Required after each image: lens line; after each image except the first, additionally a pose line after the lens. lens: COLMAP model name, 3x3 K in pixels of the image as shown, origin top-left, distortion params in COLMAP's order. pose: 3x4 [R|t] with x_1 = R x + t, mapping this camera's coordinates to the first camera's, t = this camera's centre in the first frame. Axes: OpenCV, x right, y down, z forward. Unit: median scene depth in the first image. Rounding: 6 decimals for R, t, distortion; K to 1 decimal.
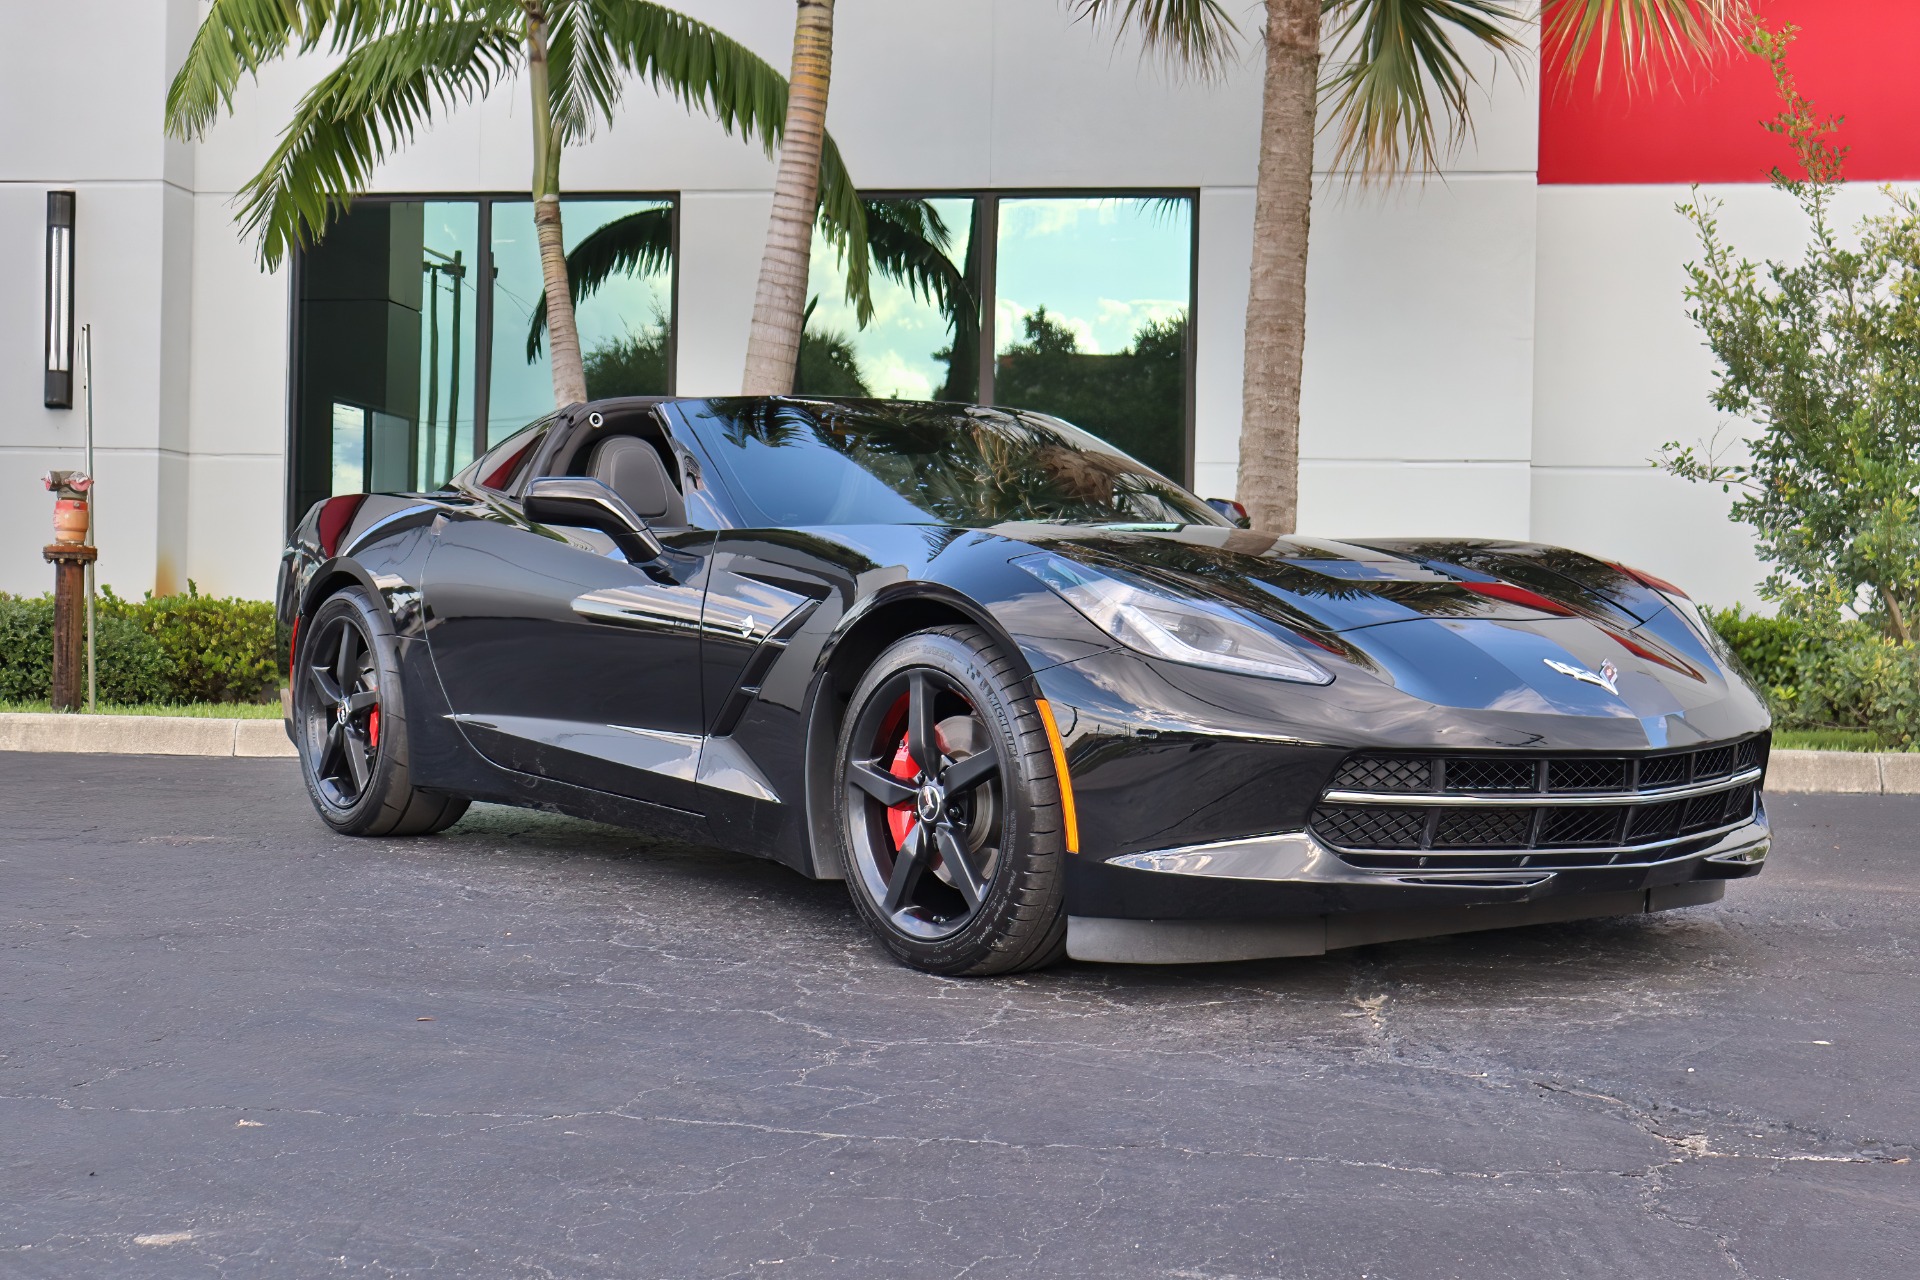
lens RADIAL K [[2886.8, 0, 960.0], [0, 2886.8, 640.0], [0, 0, 1]] dist [-0.153852, -0.014470]
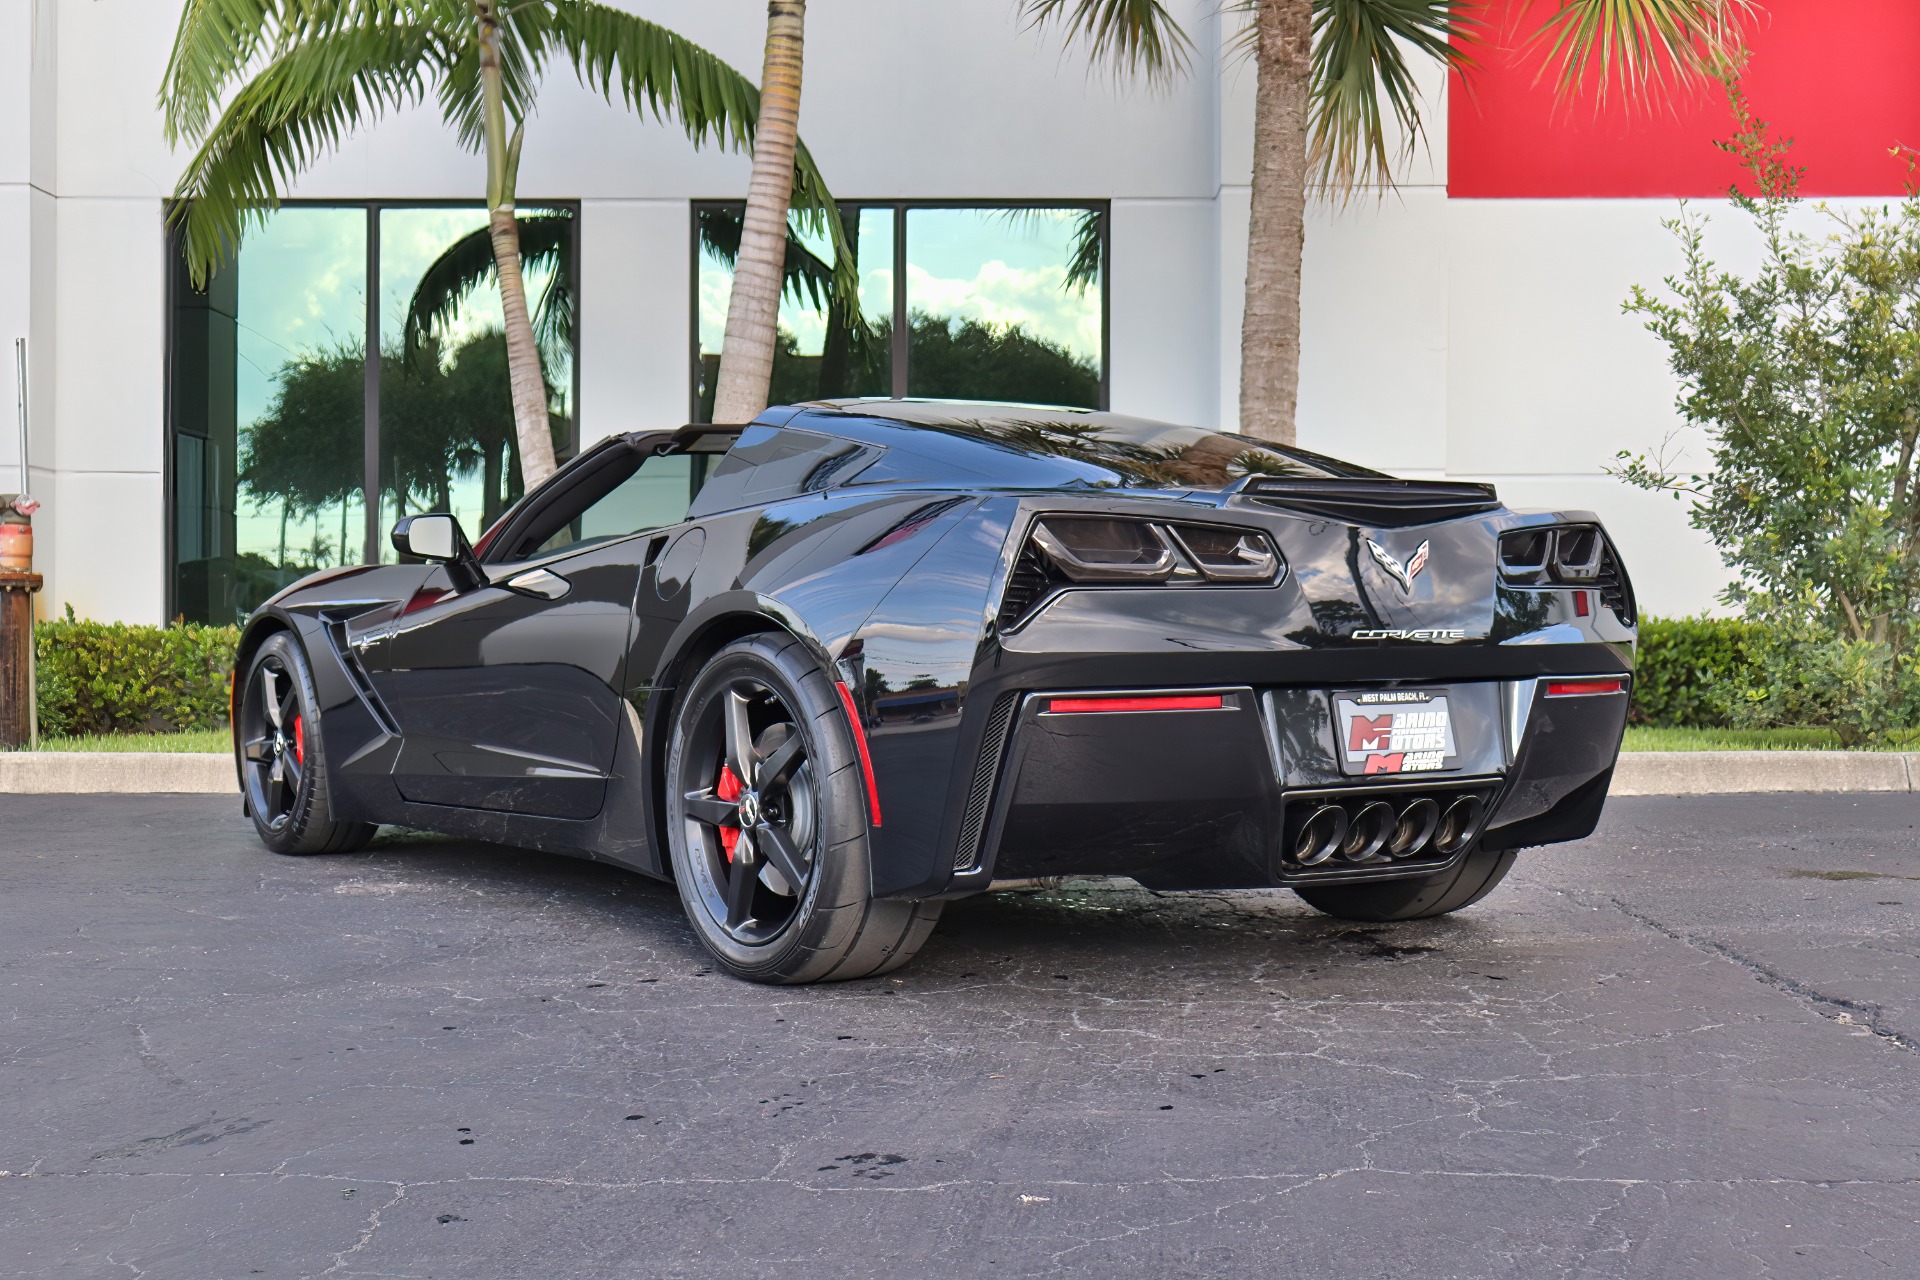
lens RADIAL K [[2886.8, 0, 960.0], [0, 2886.8, 640.0], [0, 0, 1]] dist [-0.153852, -0.014470]
pose [[0.988674, -0.016303, 0.149193, -0.142592], [0.016123, 0.999867, 0.002414, -0.007882], [-0.149212, 0.000019, 0.988805, 0.017078]]
